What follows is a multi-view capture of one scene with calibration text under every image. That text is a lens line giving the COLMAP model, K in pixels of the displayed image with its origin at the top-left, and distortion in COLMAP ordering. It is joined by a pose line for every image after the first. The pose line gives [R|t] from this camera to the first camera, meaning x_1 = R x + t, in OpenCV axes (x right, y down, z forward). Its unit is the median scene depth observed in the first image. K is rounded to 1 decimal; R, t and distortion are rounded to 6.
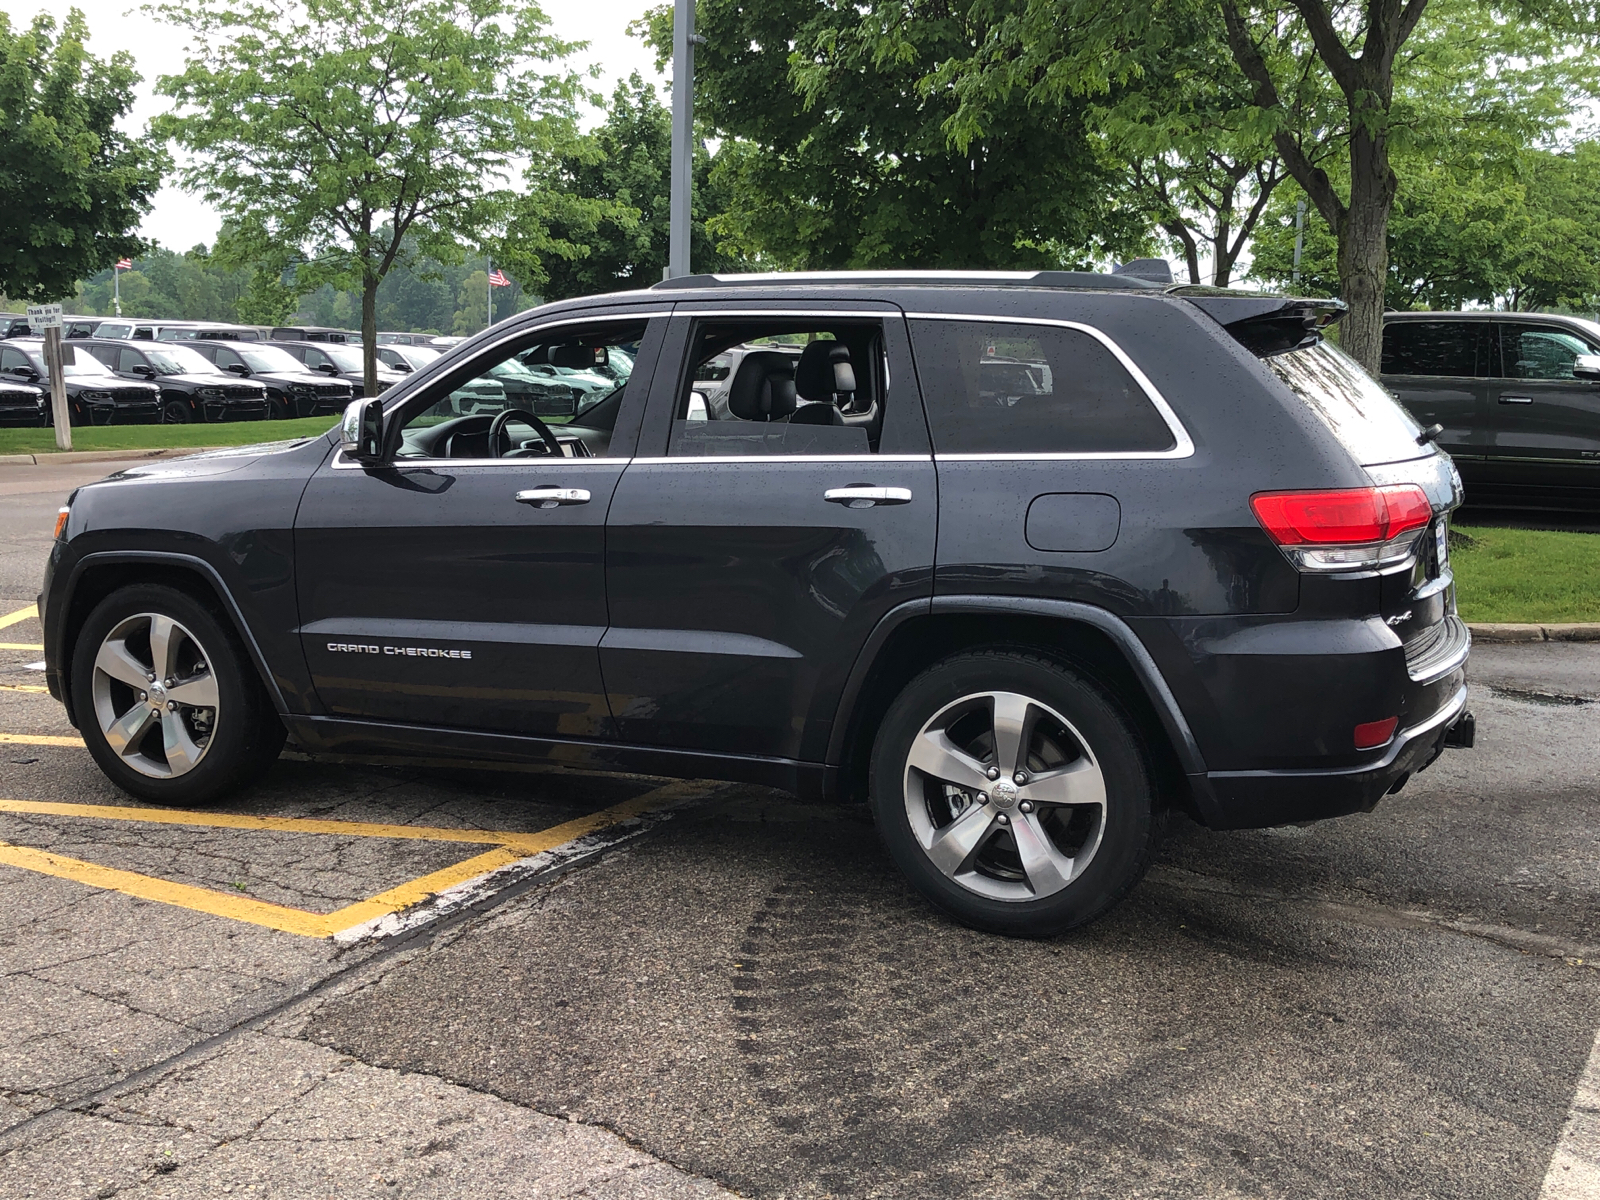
lens RADIAL K [[1740.5, 0, 797.4], [0, 1740.5, 563.8], [0, 0, 1]] dist [0.137838, -0.433031]
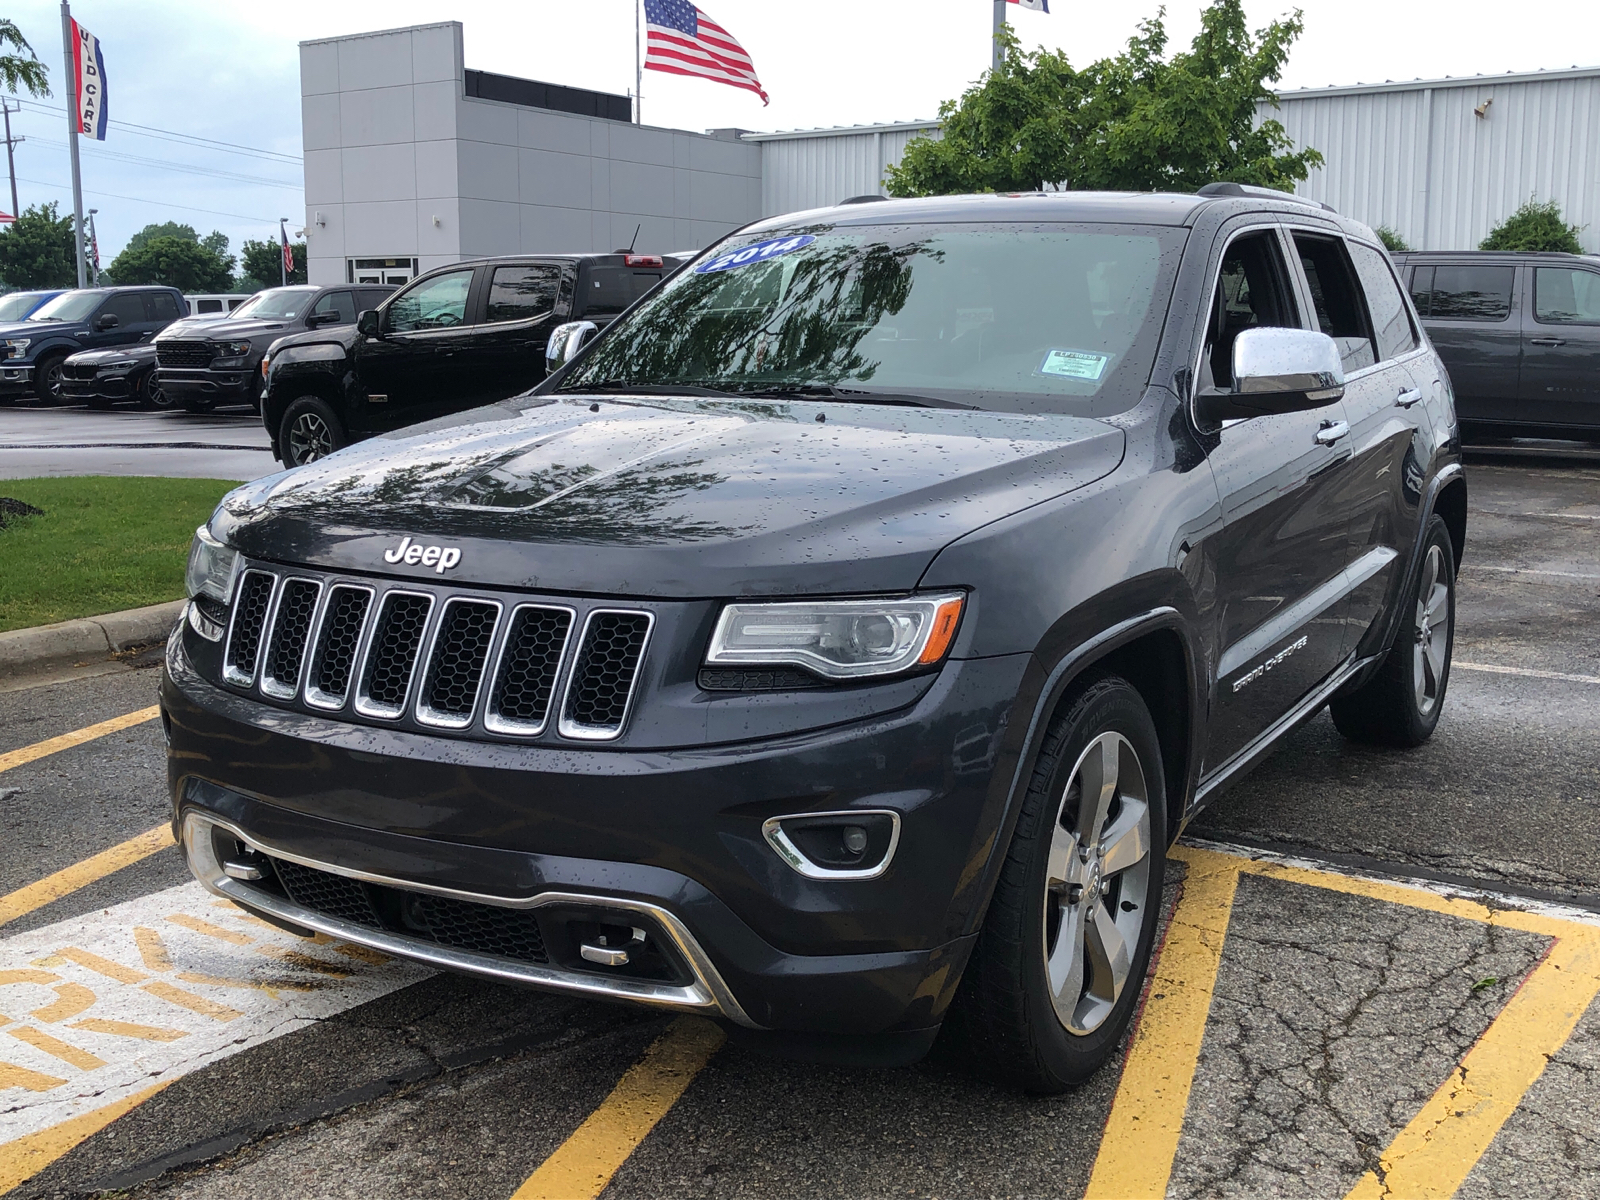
lens RADIAL K [[1755.1, 0, 791.4], [0, 1755.1, 537.5], [0, 0, 1]] dist [0.071484, -0.168334]
pose [[0.091602, -0.135973, 0.986469, -1.141654], [0.121334, 0.984776, 0.124473, -0.141498], [-0.988376, 0.108290, 0.106706, 1.288320]]
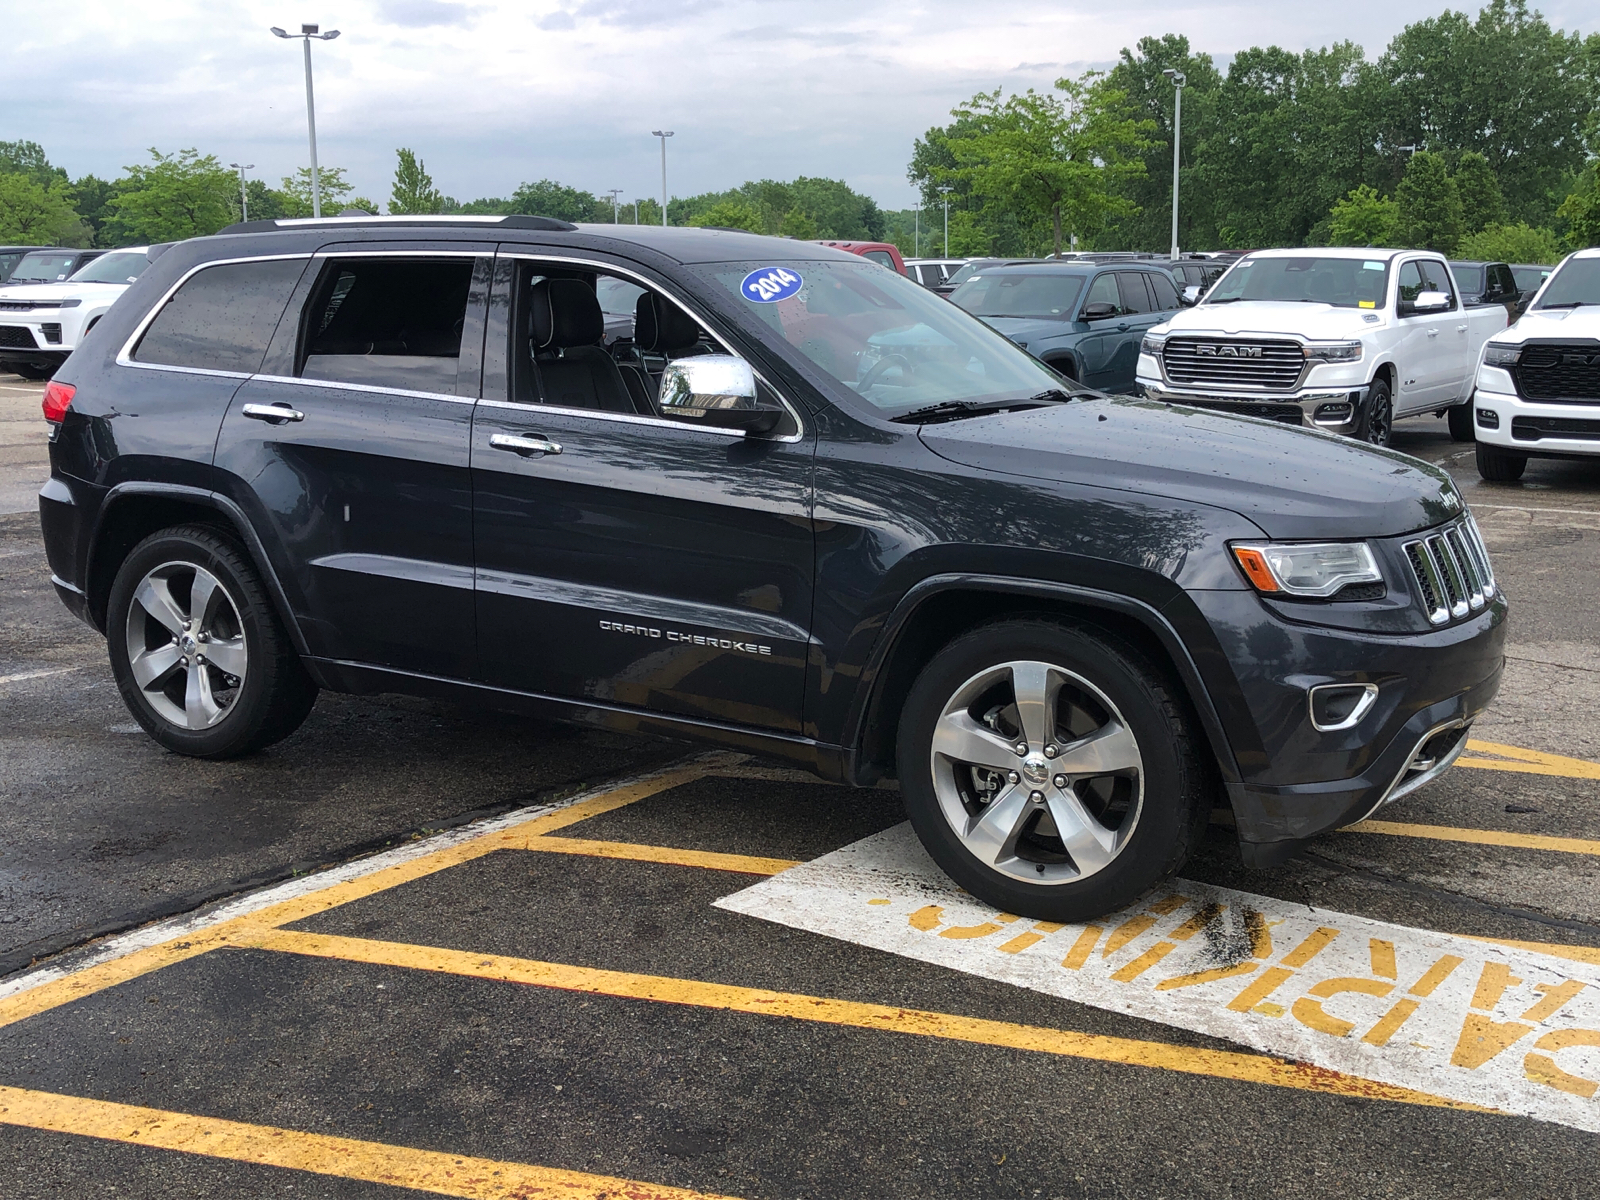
lens RADIAL K [[1755.1, 0, 791.4], [0, 1755.1, 537.5], [0, 0, 1]] dist [0.071484, -0.168334]
pose [[-0.996789, -0.023817, 0.076451, -0.226819], [-0.002478, 0.963460, 0.267839, -0.318717], [-0.080036, 0.266790, -0.960426, 2.486586]]
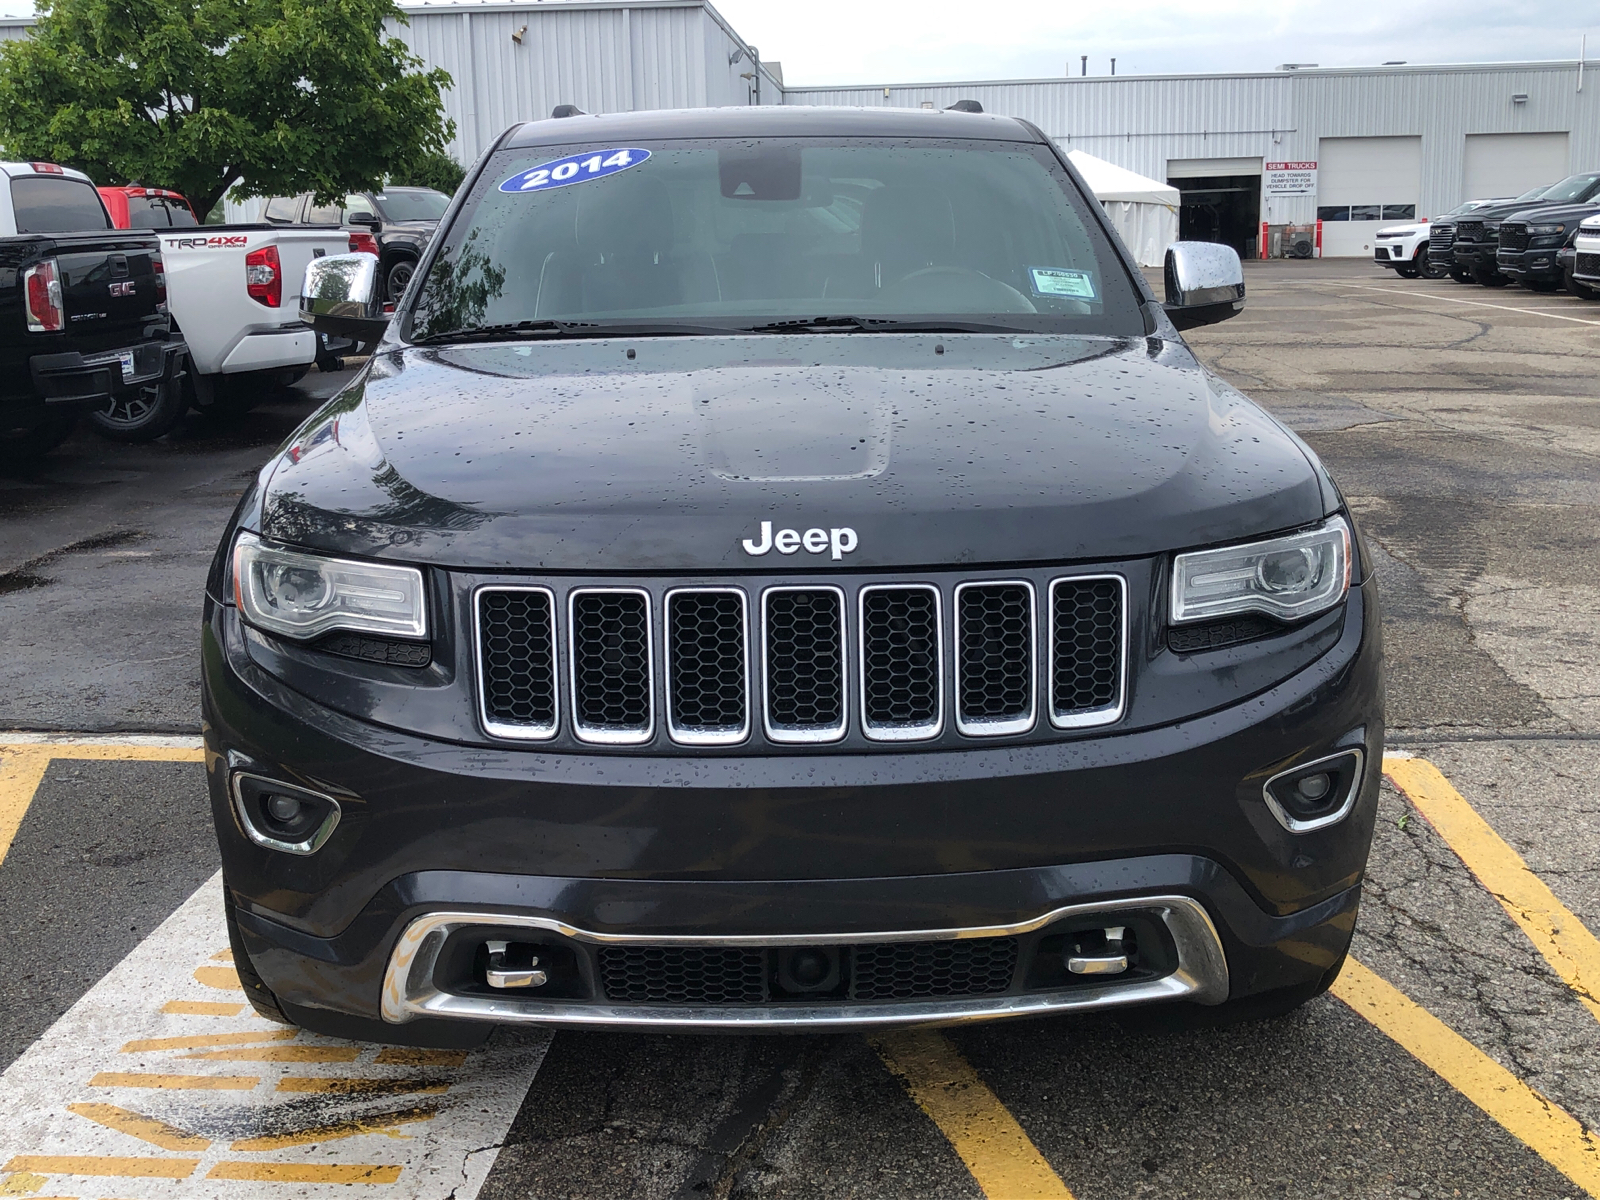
lens RADIAL K [[1774.6, 0, 794.4], [0, 1774.6, 518.9], [0, 0, 1]] dist [0.018483, -0.038256]
pose [[-0.450035, -0.147168, 0.880801, -0.985433], [0.123168, 0.966671, 0.224447, -0.196740], [-0.884476, 0.209496, -0.416910, 1.710609]]
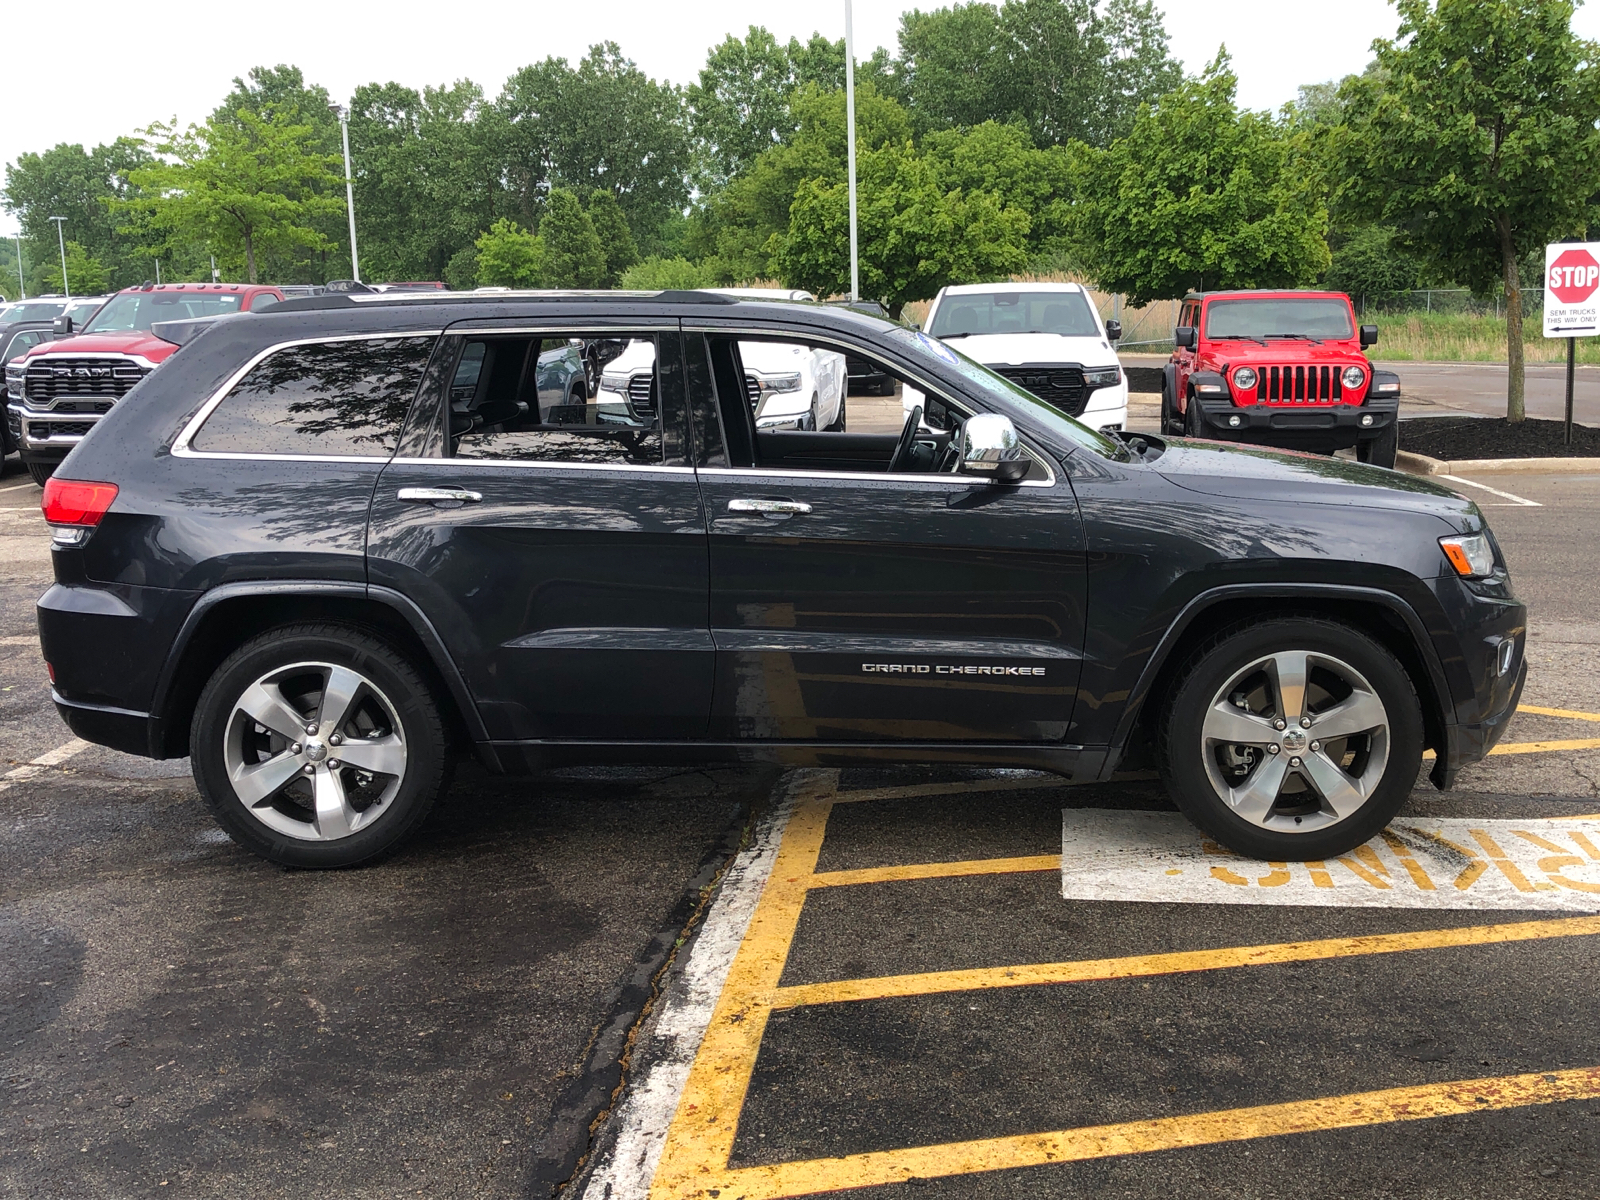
lens RADIAL K [[1745.8, 0, 790.7], [0, 1745.8, 557.5], [0, 0, 1]] dist [0.103909, -0.288953]
pose [[-0.916556, 0.065169, -0.394561, 0.451811], [-0.039944, 0.966780, 0.252470, -0.339697], [0.397906, 0.247163, -0.883505, 2.462091]]
